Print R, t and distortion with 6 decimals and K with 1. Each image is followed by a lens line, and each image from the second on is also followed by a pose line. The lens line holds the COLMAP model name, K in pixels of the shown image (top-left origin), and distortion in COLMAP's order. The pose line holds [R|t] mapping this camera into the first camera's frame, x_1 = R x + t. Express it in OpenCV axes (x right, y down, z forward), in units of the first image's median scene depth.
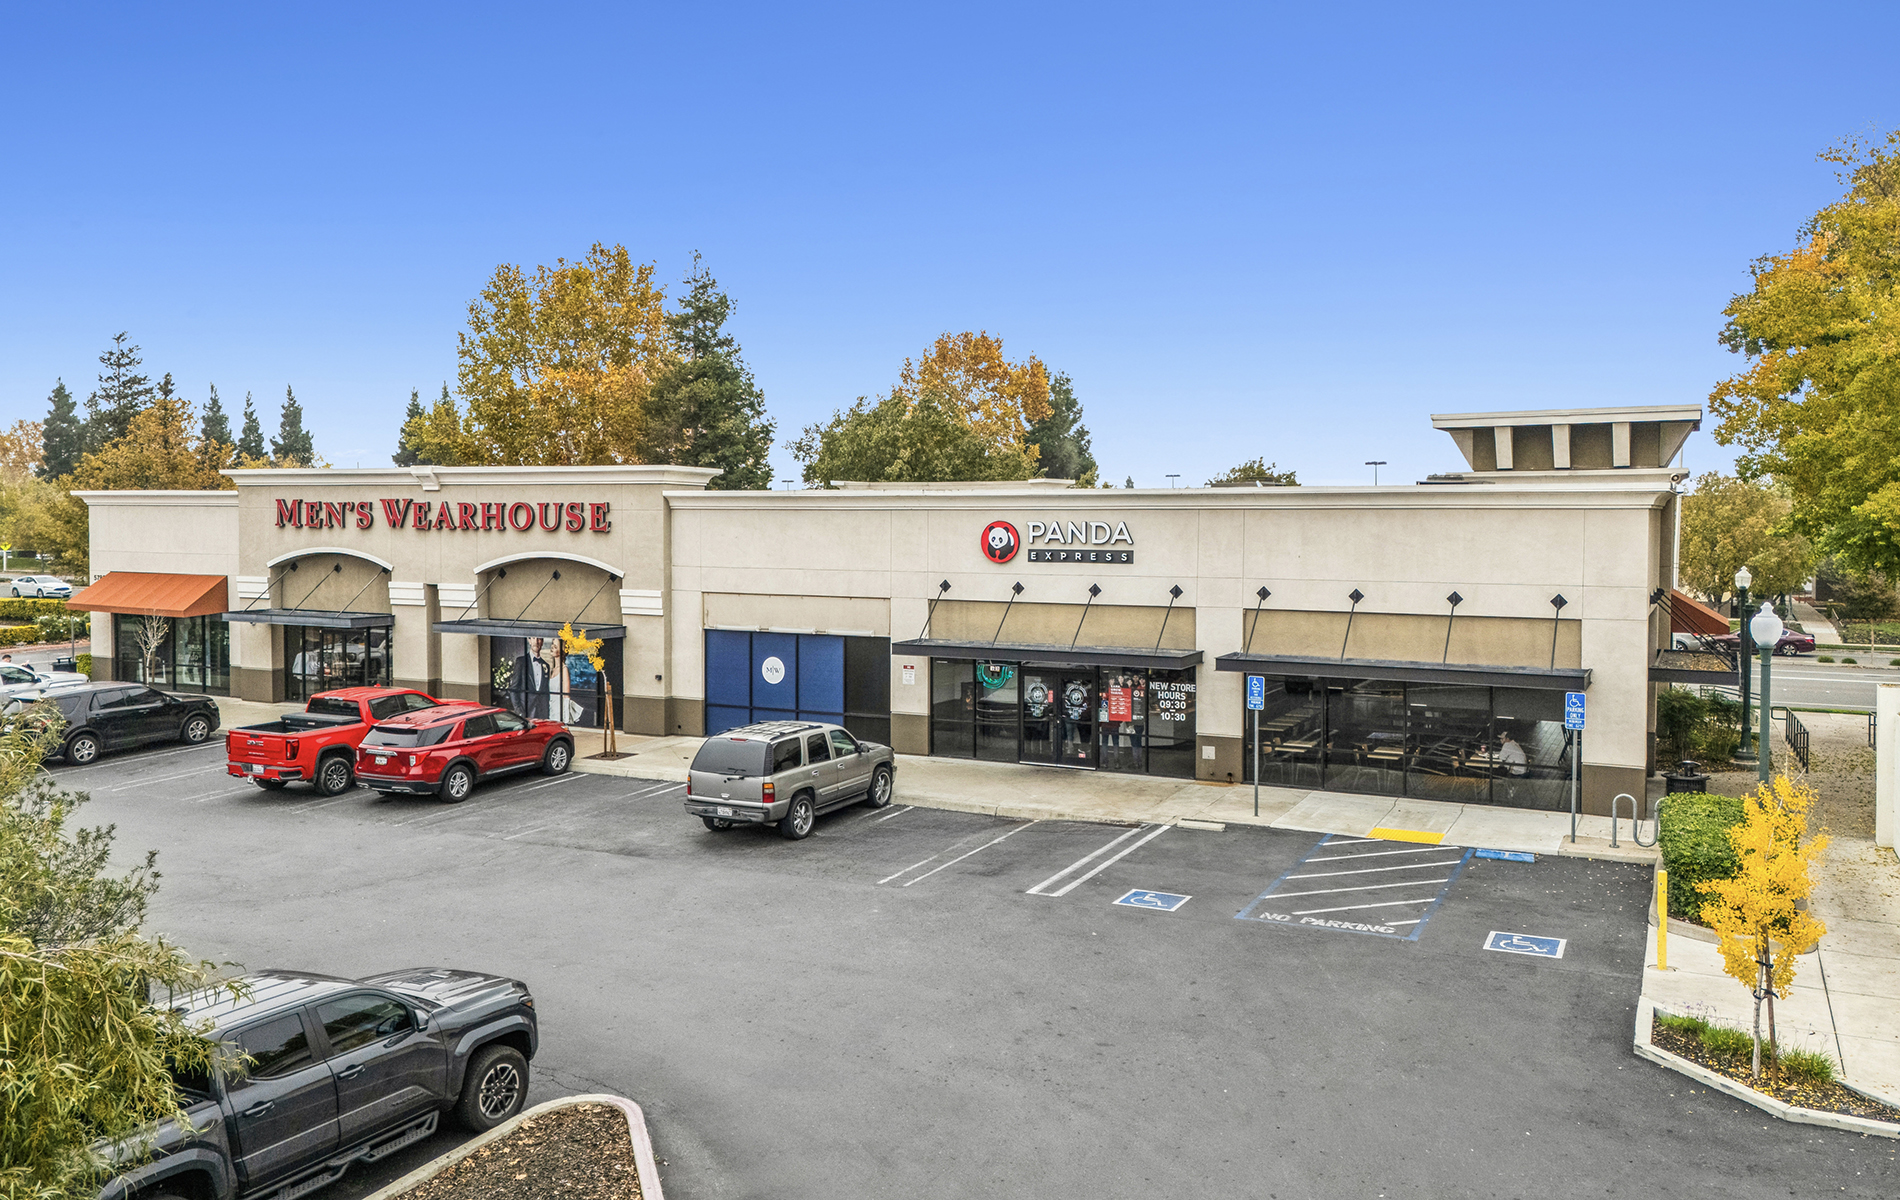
lens RADIAL K [[1421.0, 0, 952.1], [0, 1421.0, 596.7], [0, 0, 1]] dist [-0.007142, -0.007198]
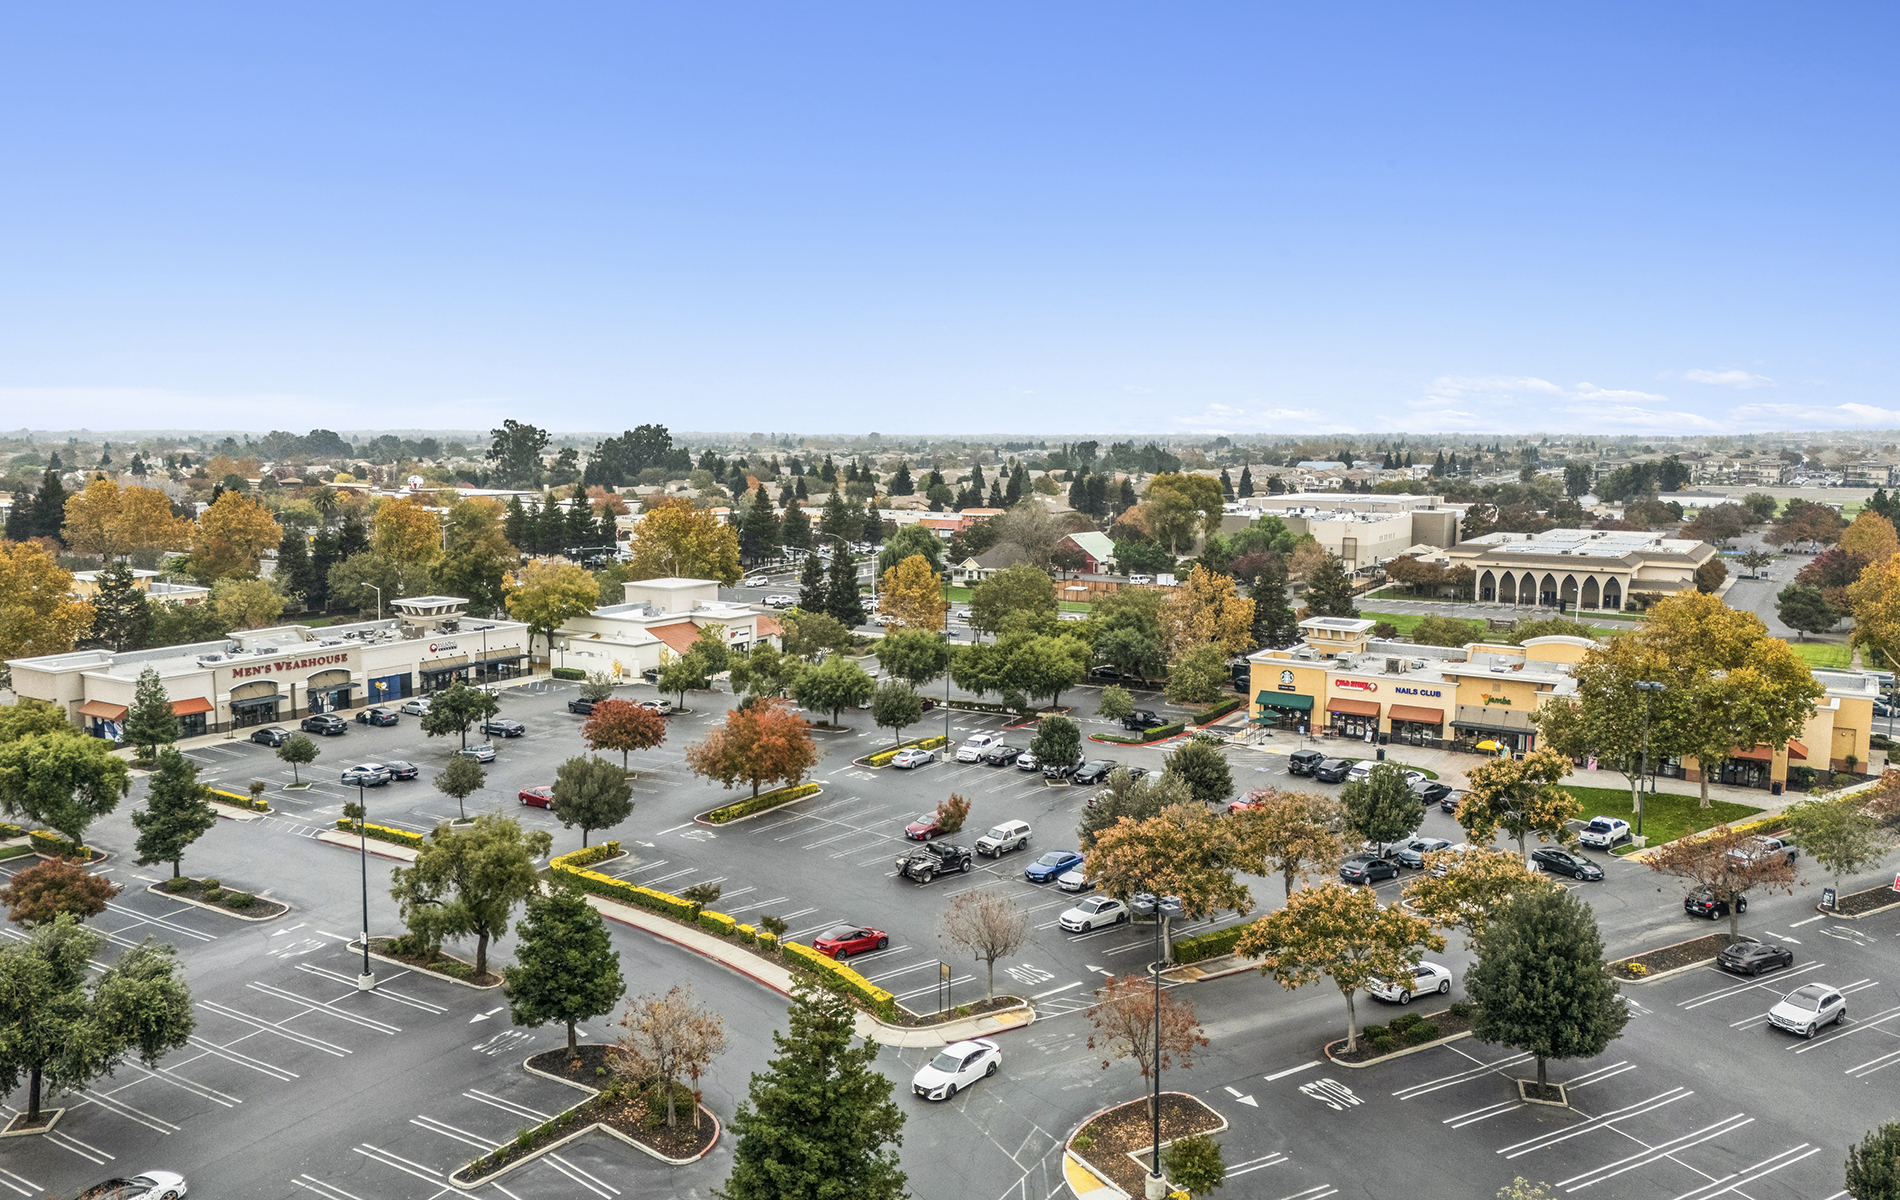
lens RADIAL K [[1421.0, 0, 951.4], [0, 1421.0, 600.1], [0, 0, 1]] dist [-0.007142, -0.007198]
pose [[0.062500, -0.107642, 0.992223, -4.007604], [0.071566, 0.992091, 0.103120, -0.495388], [-0.995476, 0.064565, 0.069709, -0.995284]]
